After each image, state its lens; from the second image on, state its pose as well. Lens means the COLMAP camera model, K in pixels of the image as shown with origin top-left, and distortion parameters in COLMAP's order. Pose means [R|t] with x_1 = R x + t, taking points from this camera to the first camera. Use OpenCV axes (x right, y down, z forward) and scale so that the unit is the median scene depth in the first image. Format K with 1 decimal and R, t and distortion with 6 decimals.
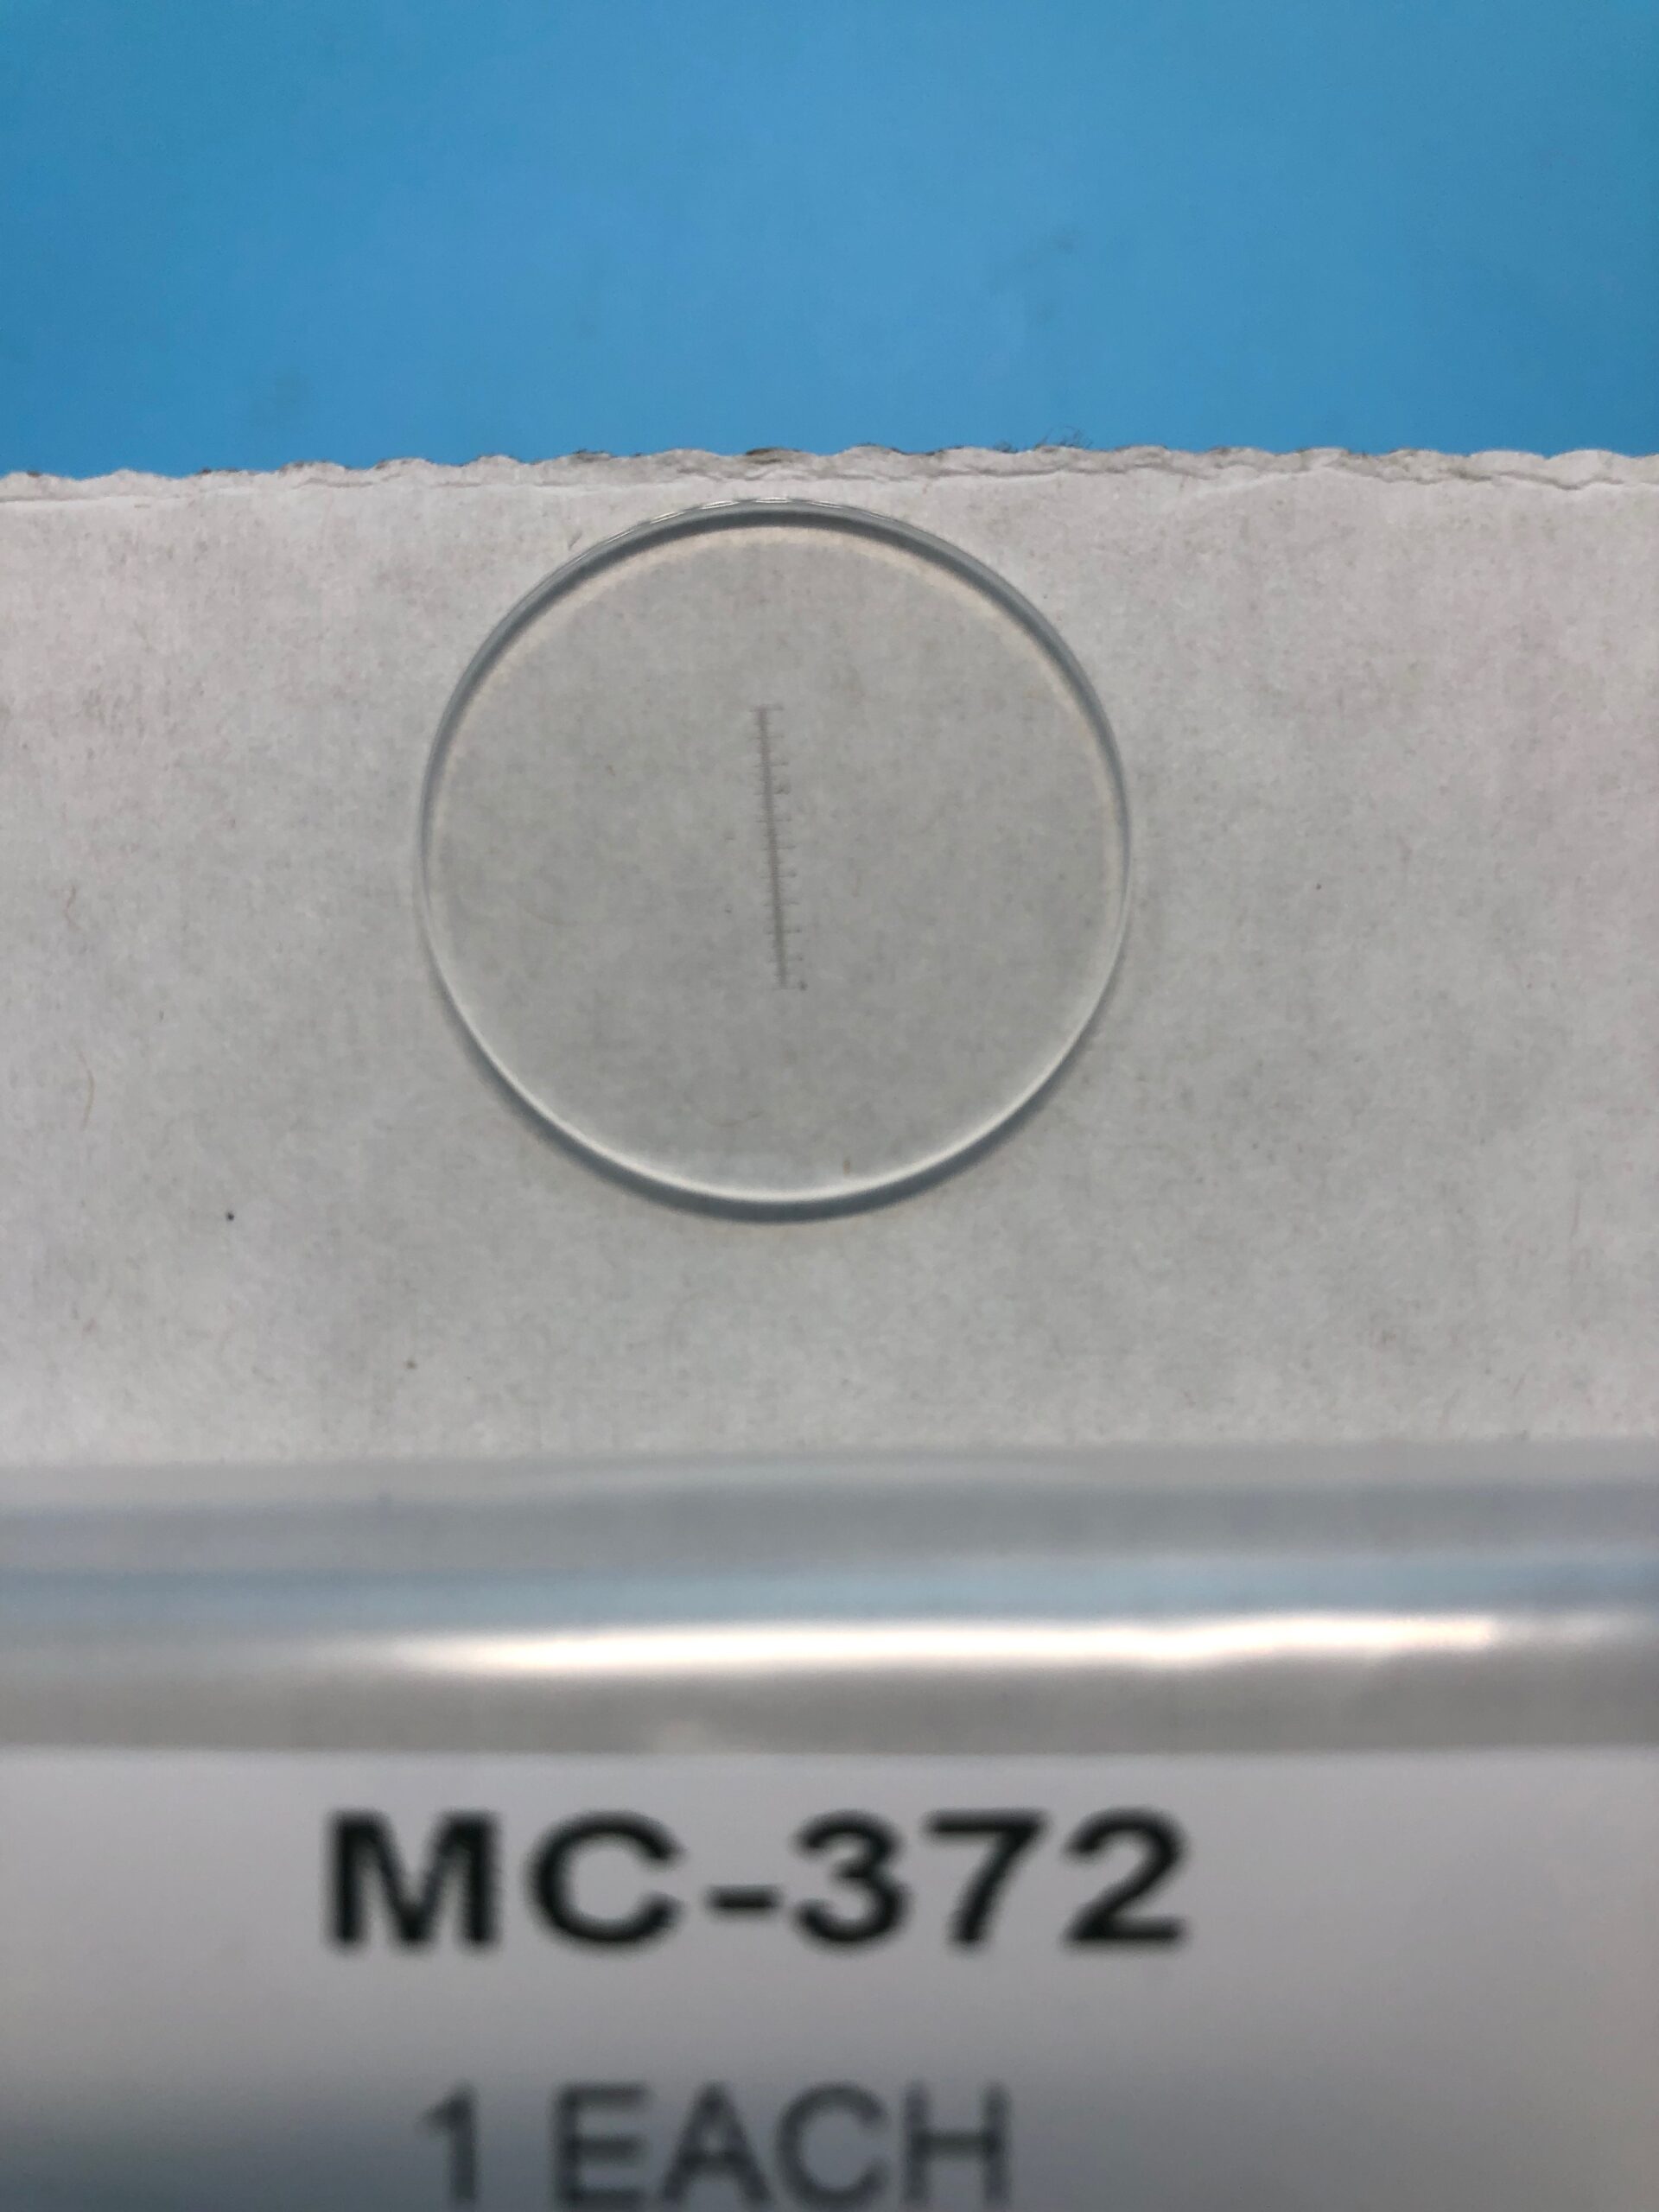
lens RADIAL K [[1849.1, 0, 848.4], [0, 1849.1, 1093.4], [0, 0, 1]] dist [-0.054941, -0.051137]
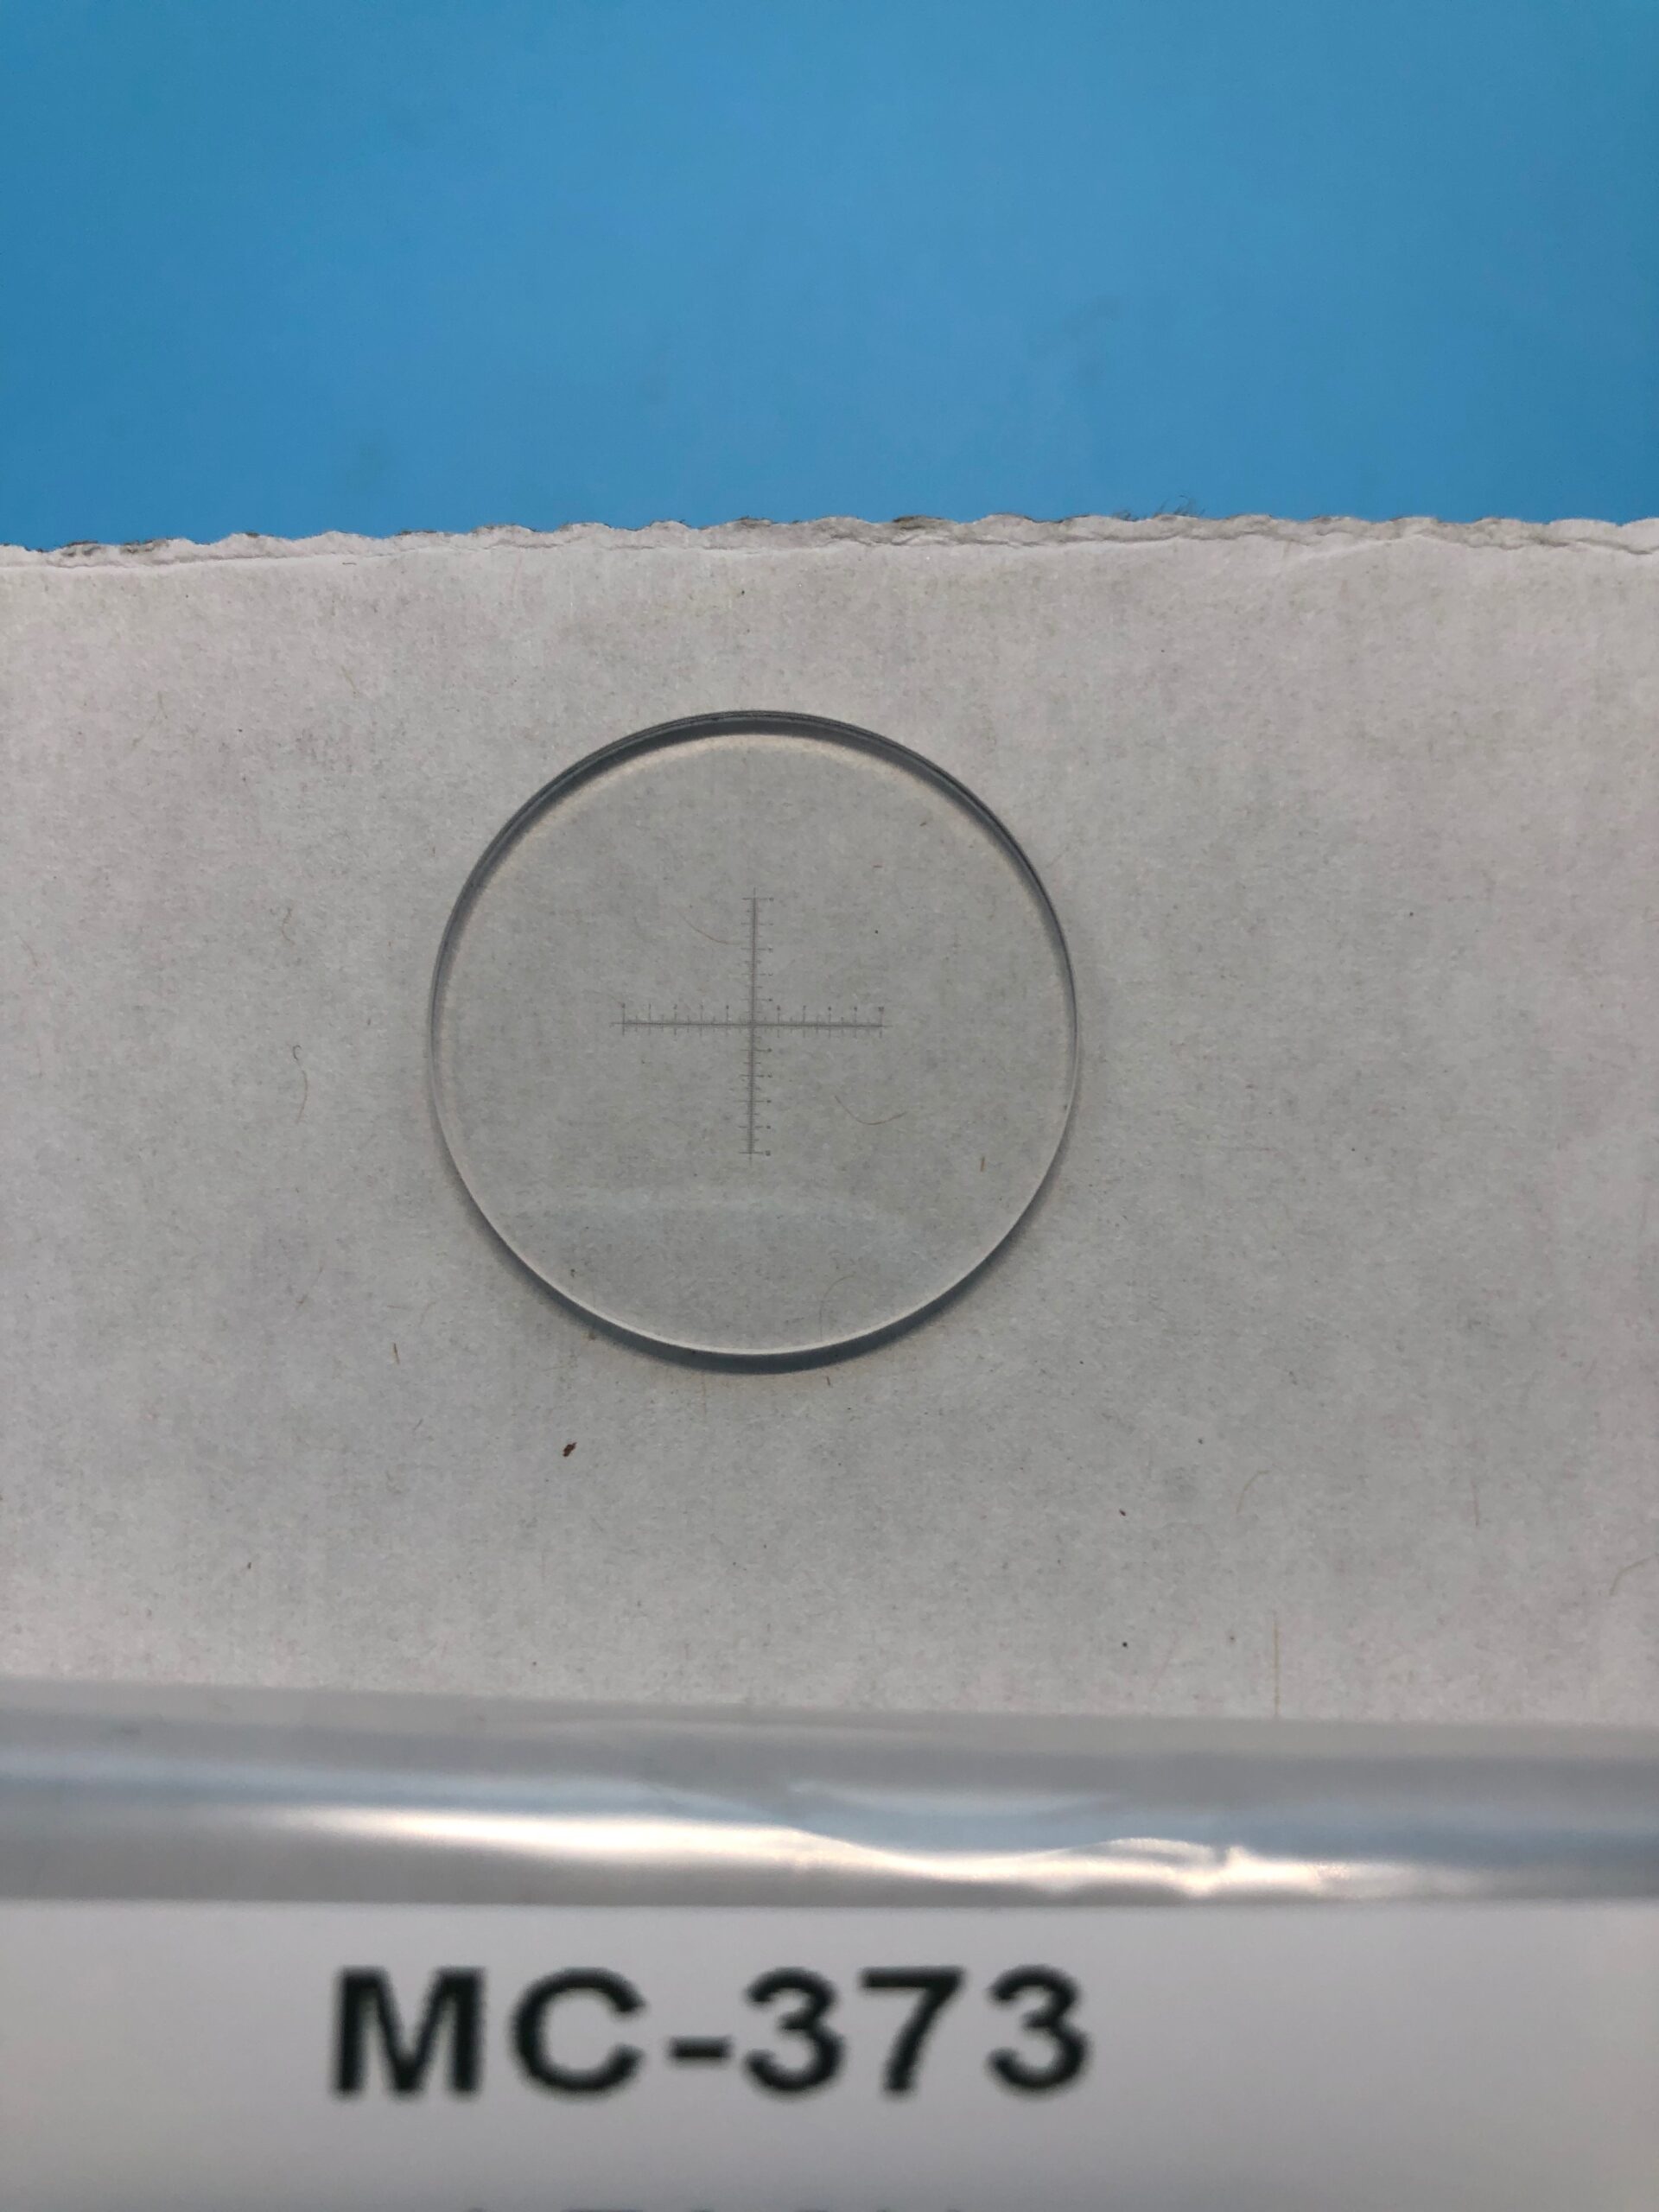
lens RADIAL K [[1849.1, 0, 817.6], [0, 1849.1, 1088.9], [0, 0, 1]] dist [-0.054941, -0.051137]
pose [[0.995383, 0.003720, -0.095914, 0.006969], [-0.003264, 0.999983, 0.004908, -0.011018], [0.095931, -0.004573, 0.995378, -0.118579]]
